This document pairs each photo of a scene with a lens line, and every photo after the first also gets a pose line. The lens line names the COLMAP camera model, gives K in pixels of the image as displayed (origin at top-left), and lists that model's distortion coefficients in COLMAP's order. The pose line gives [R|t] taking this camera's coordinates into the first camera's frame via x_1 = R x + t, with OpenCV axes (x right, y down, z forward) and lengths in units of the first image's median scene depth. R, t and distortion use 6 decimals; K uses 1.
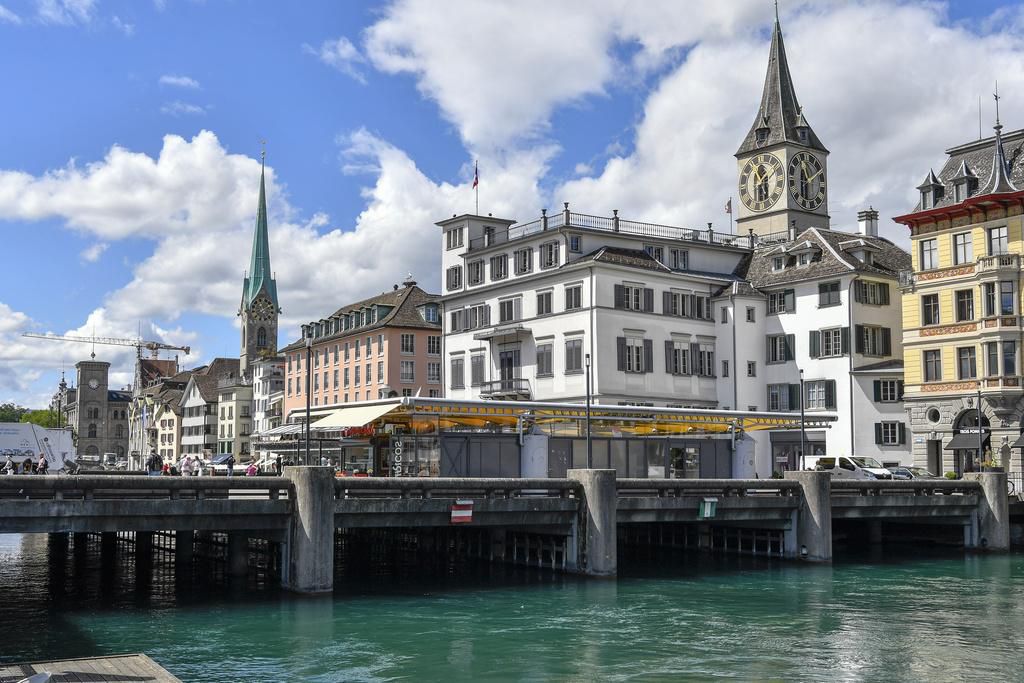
lens RADIAL K [[1191.0, 0, 513.8], [0, 1191.0, 342.7], [0, 0, 1]] dist [-0.048612, 0.000000]
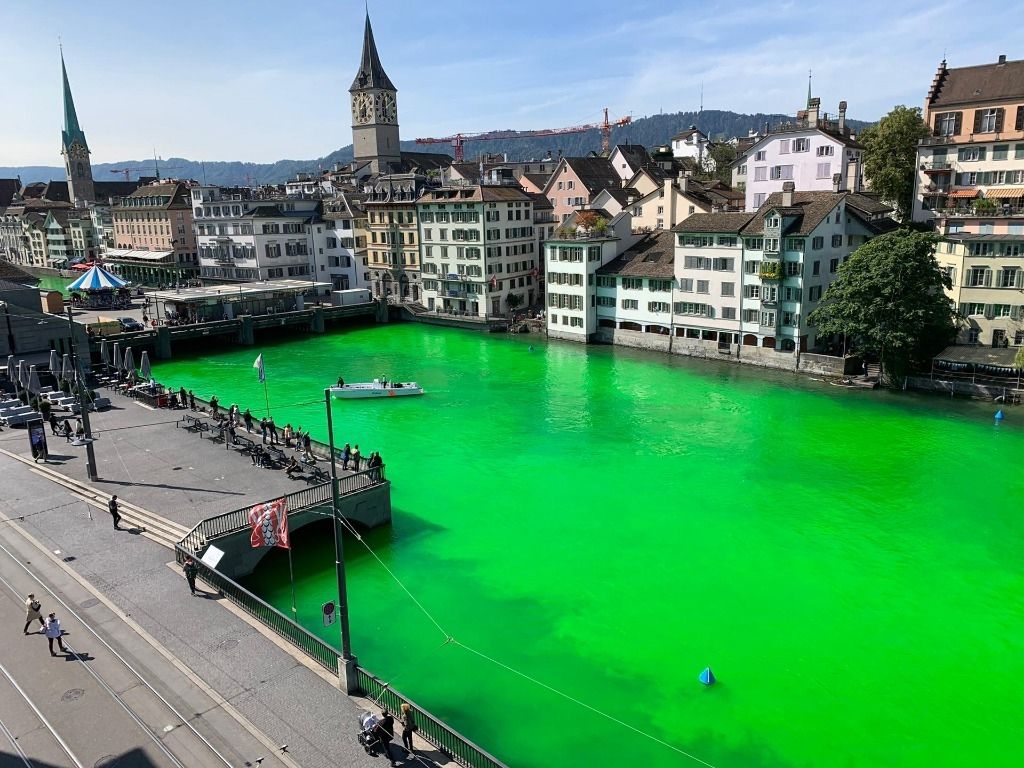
lens RADIAL K [[818.6, 0, 510.7], [0, 818.6, 386.7], [0, 0, 1]] dist [0.007660, 0.001936]
pose [[0.960259, -0.084896, 0.265885, 0.093430], [-0.006449, 0.945616, 0.325222, -0.286376], [-0.279035, -0.314012, 0.907489, -0.869236]]
